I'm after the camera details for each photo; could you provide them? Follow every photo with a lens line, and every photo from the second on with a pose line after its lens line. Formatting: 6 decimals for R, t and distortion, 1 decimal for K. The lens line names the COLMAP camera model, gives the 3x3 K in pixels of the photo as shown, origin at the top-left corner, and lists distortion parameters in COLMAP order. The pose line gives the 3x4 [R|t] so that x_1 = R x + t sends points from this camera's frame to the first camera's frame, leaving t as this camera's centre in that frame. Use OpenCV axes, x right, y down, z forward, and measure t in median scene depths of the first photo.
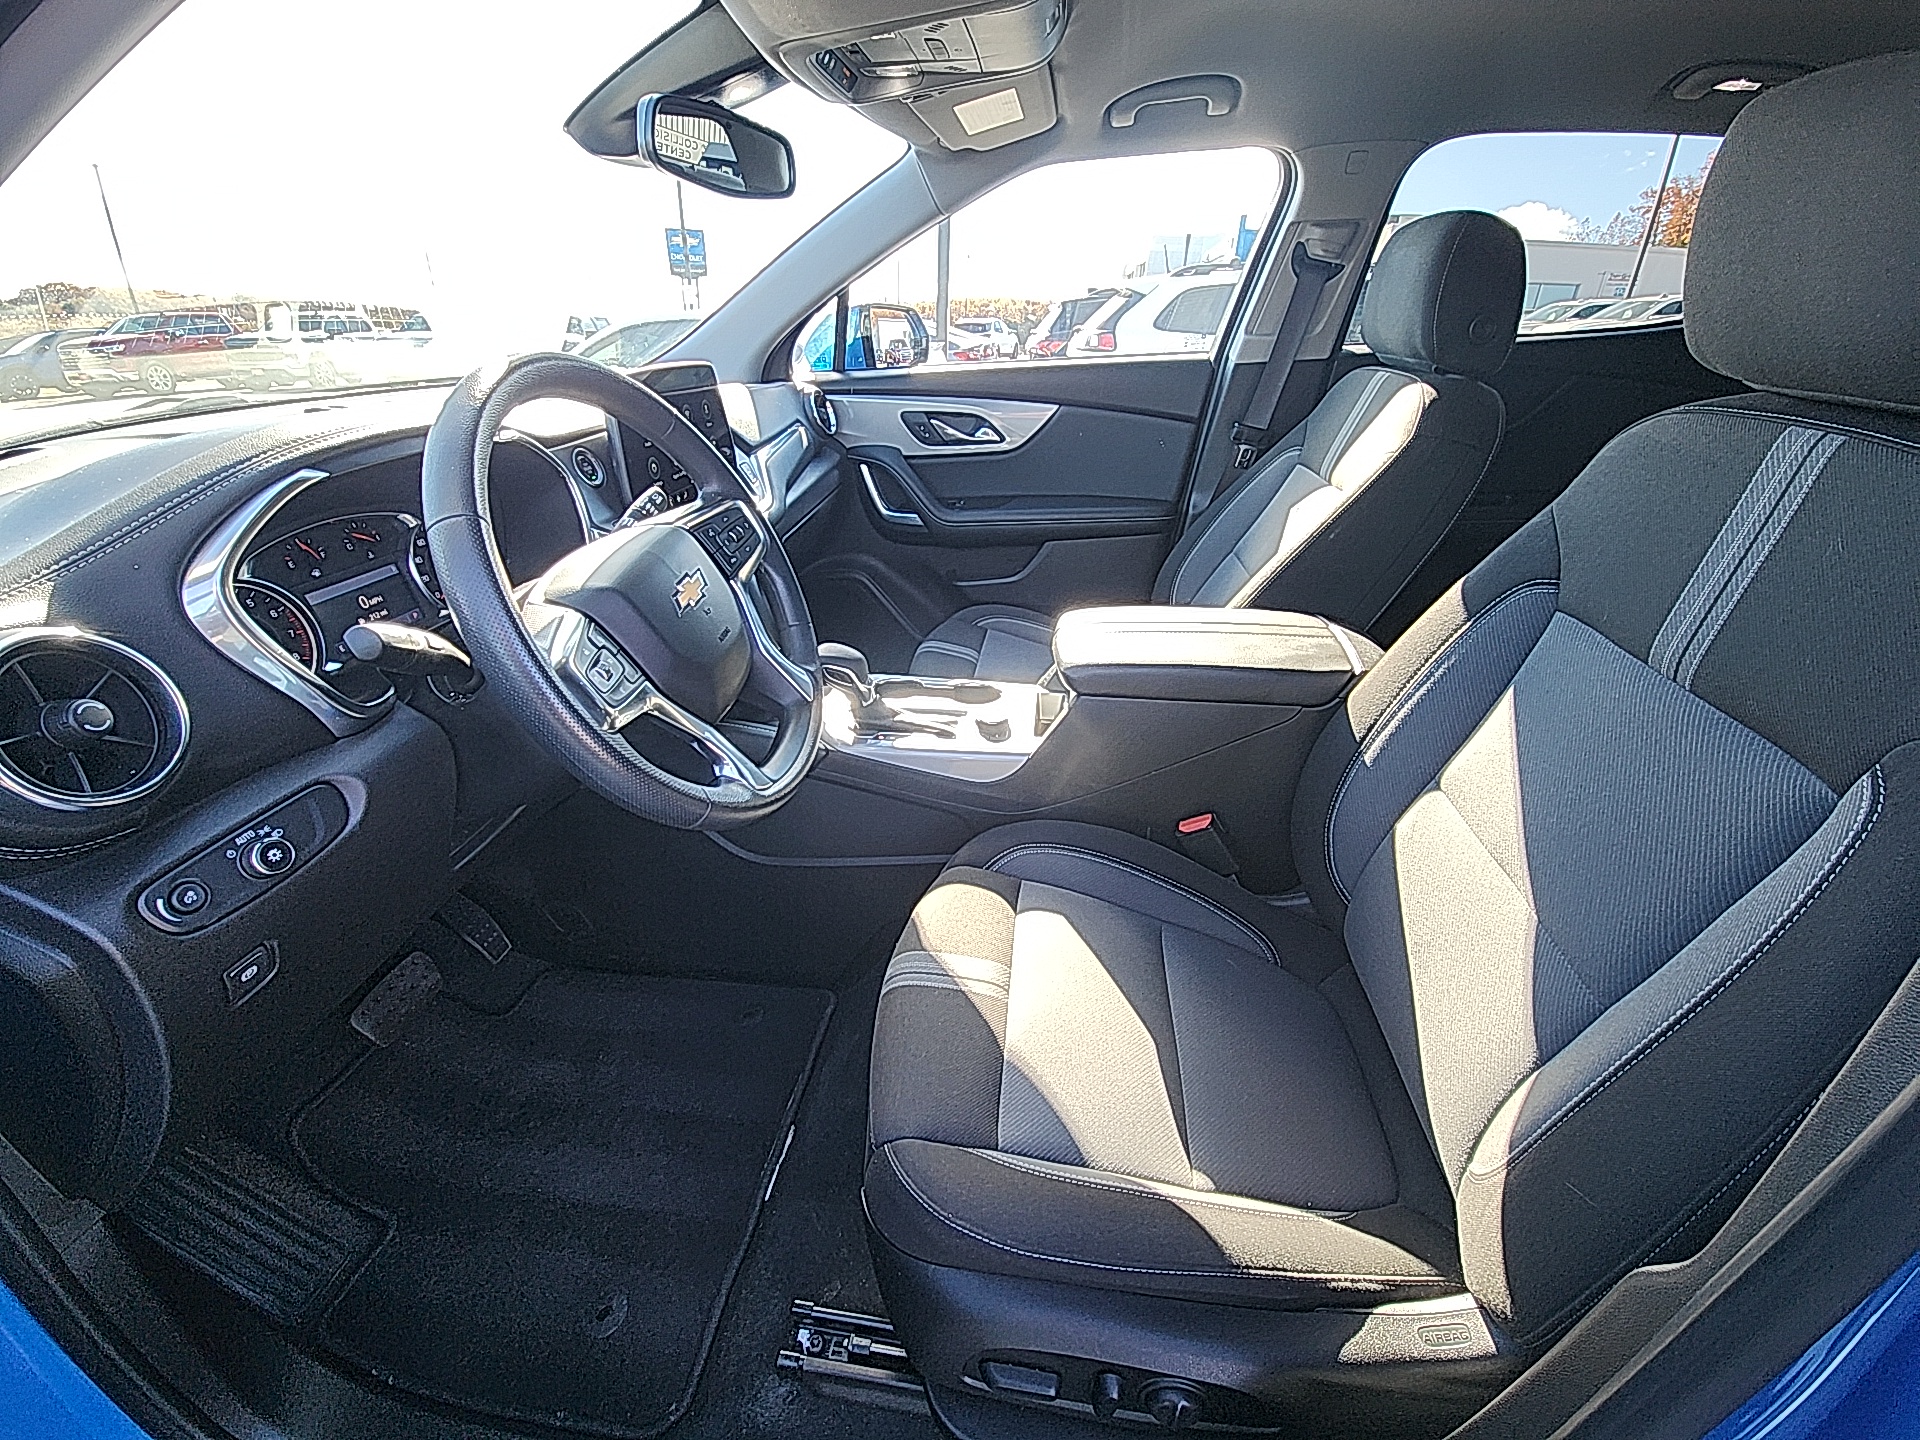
lens RADIAL K [[771.2, 0, 960.5], [0, 771.2, 725.4], [0, 0, 1]] dist [0.001896, -0.000680]
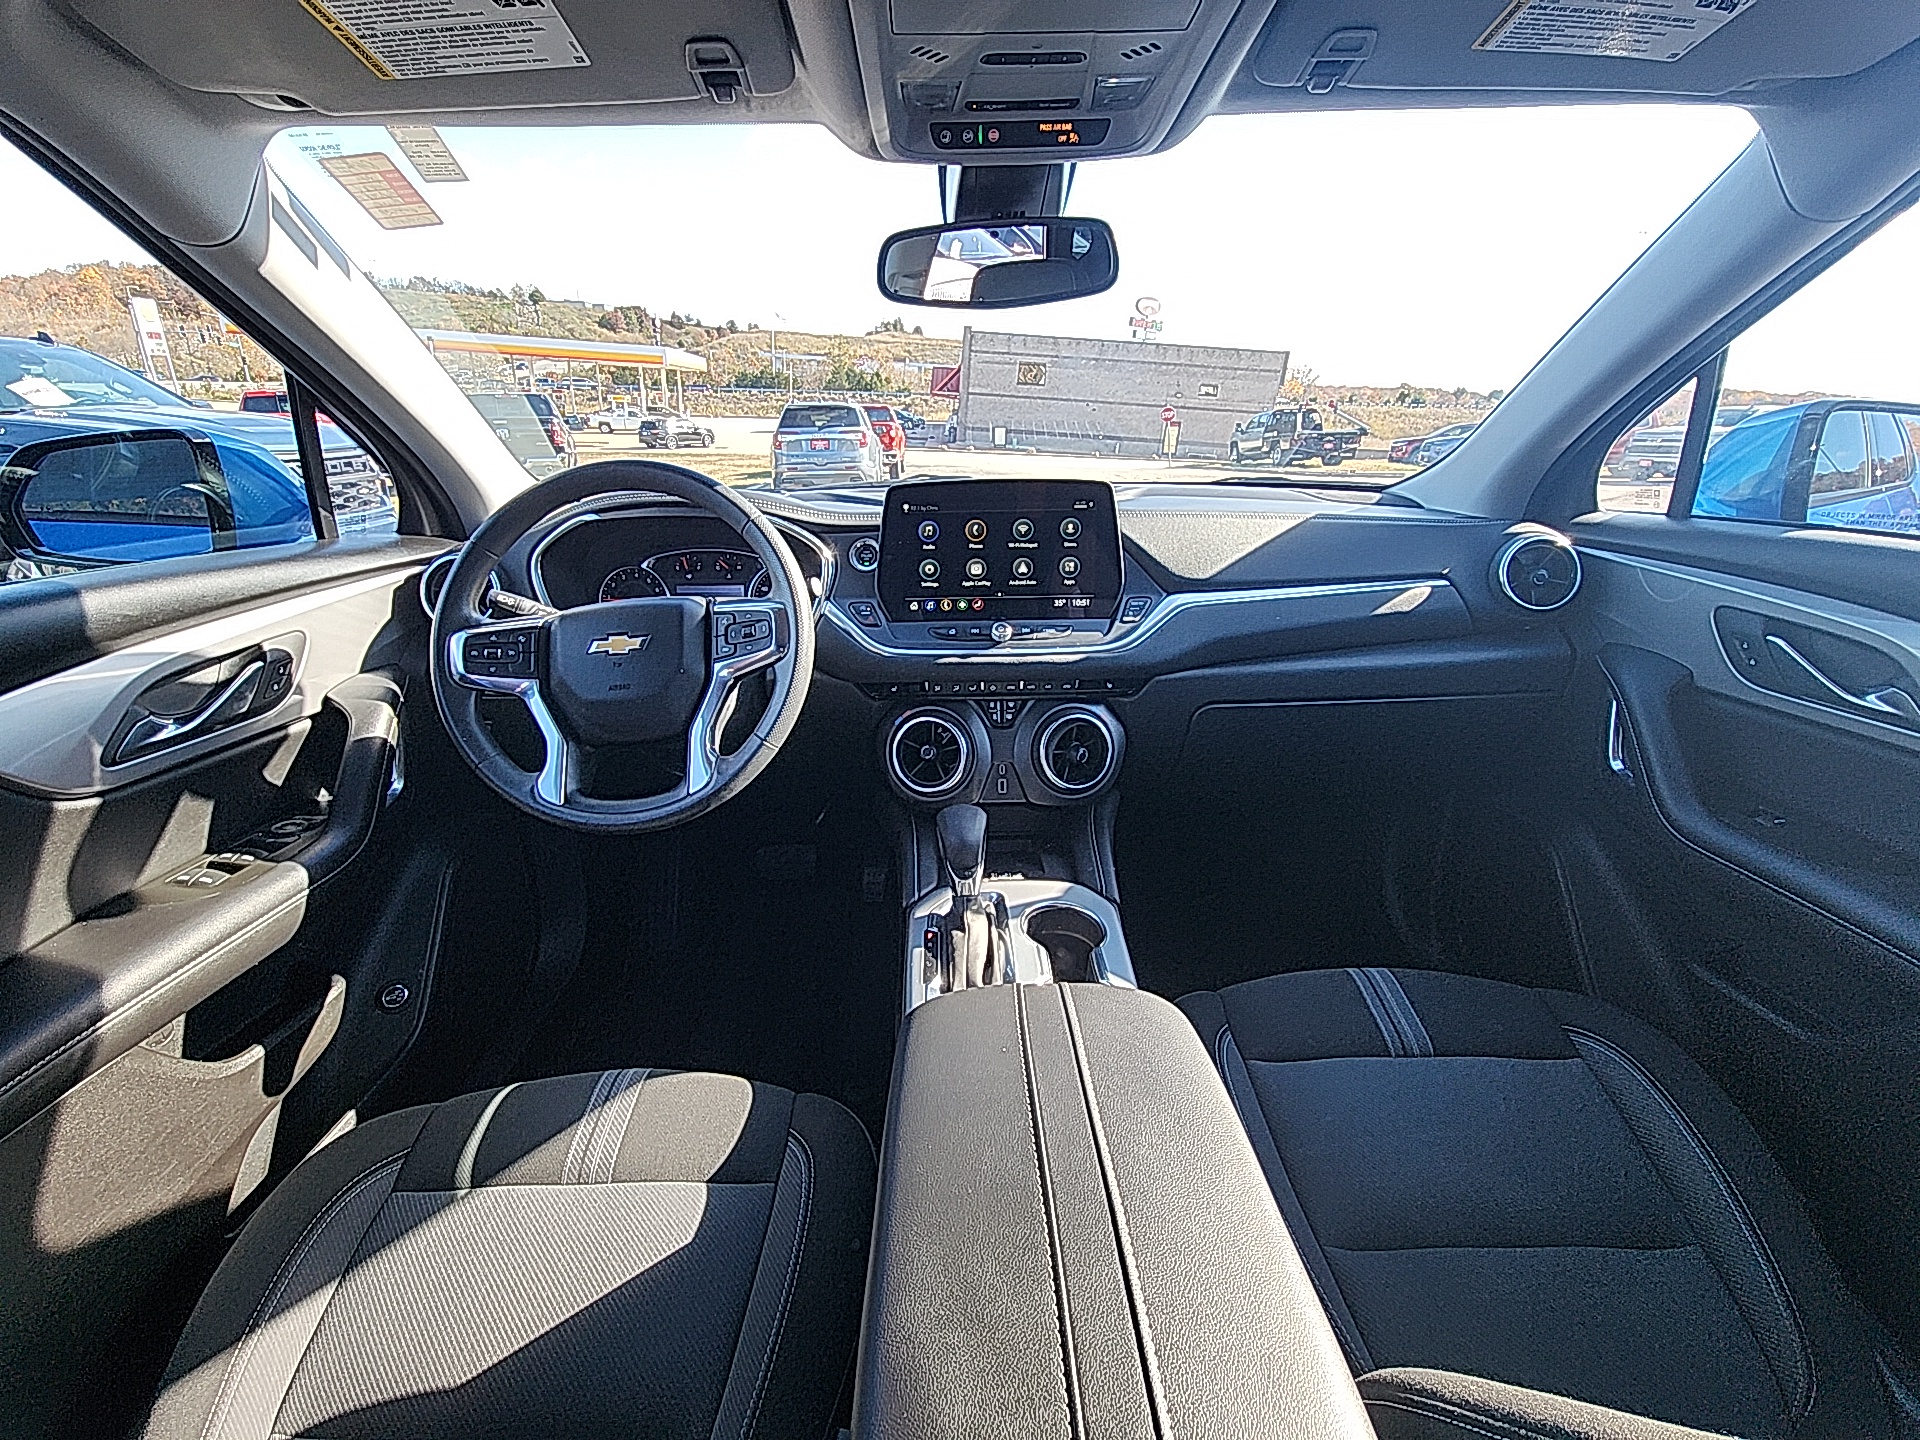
lens RADIAL K [[786.0, 0, 960.0], [0, 786.0, 720.0], [0, 0, 1]] dist [0.002746, -0.000327]
pose [[0.137116, 0.350714, -0.926390, 0.517561], [-0.453980, 0.853470, 0.255914, -0.365407], [0.880398, 0.385473, 0.276242, 0.657857]]
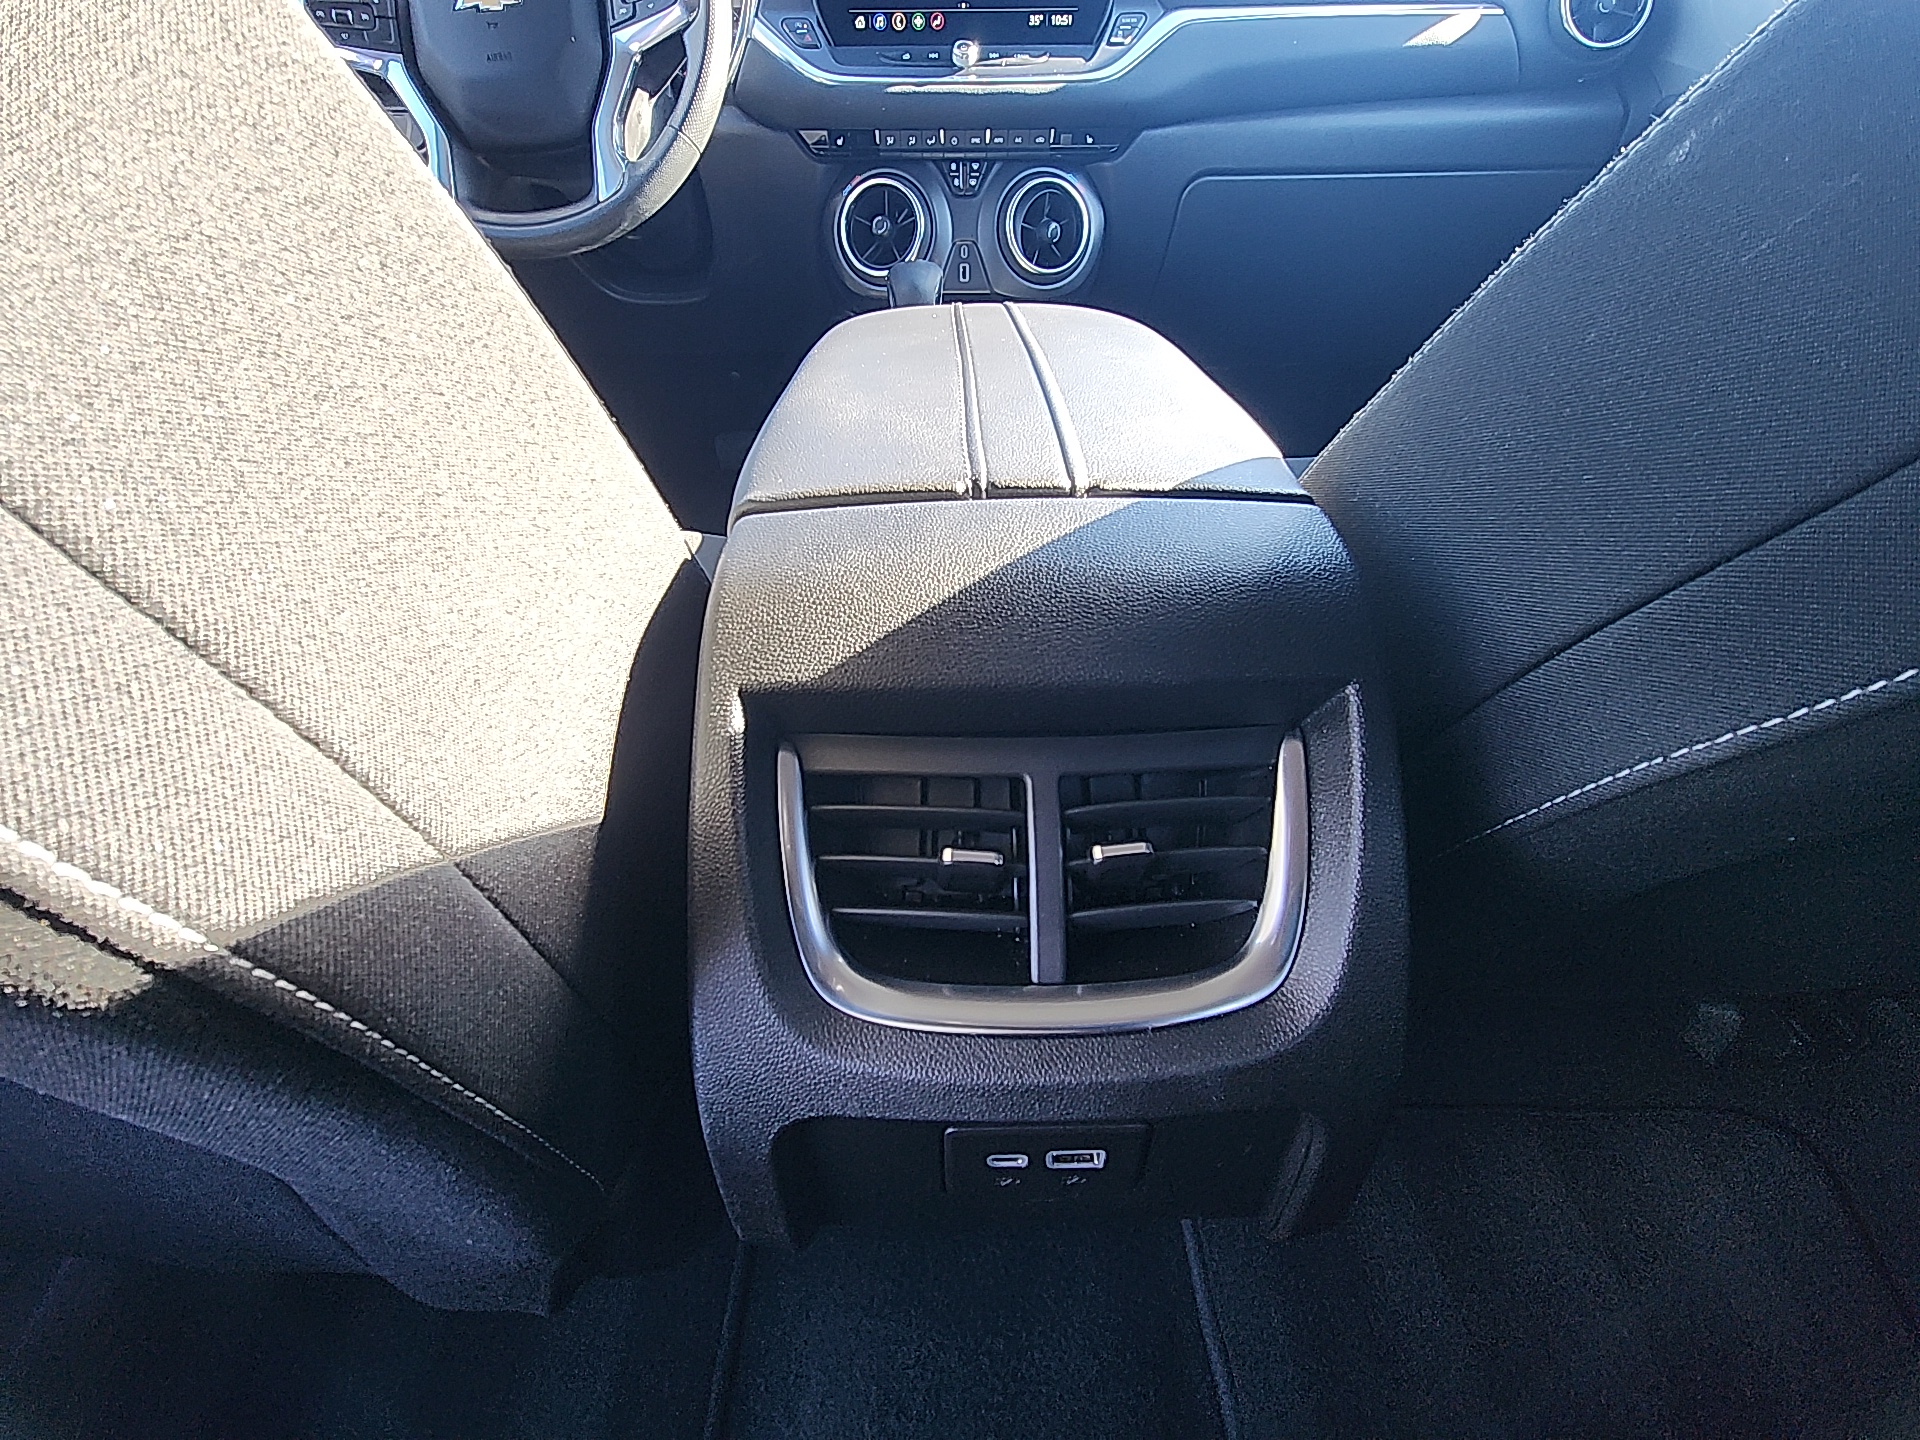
lens RADIAL K [[771.2, 0, 960.5], [0, 771.2, 725.4], [0, 0, 1]] dist [0.001896, -0.000680]
pose [[0.145741, 0.625909, -0.766158, 0.614391], [-0.465733, 0.726653, 0.505042, -0.167075], [0.872841, 0.283220, 0.397409, 0.781638]]
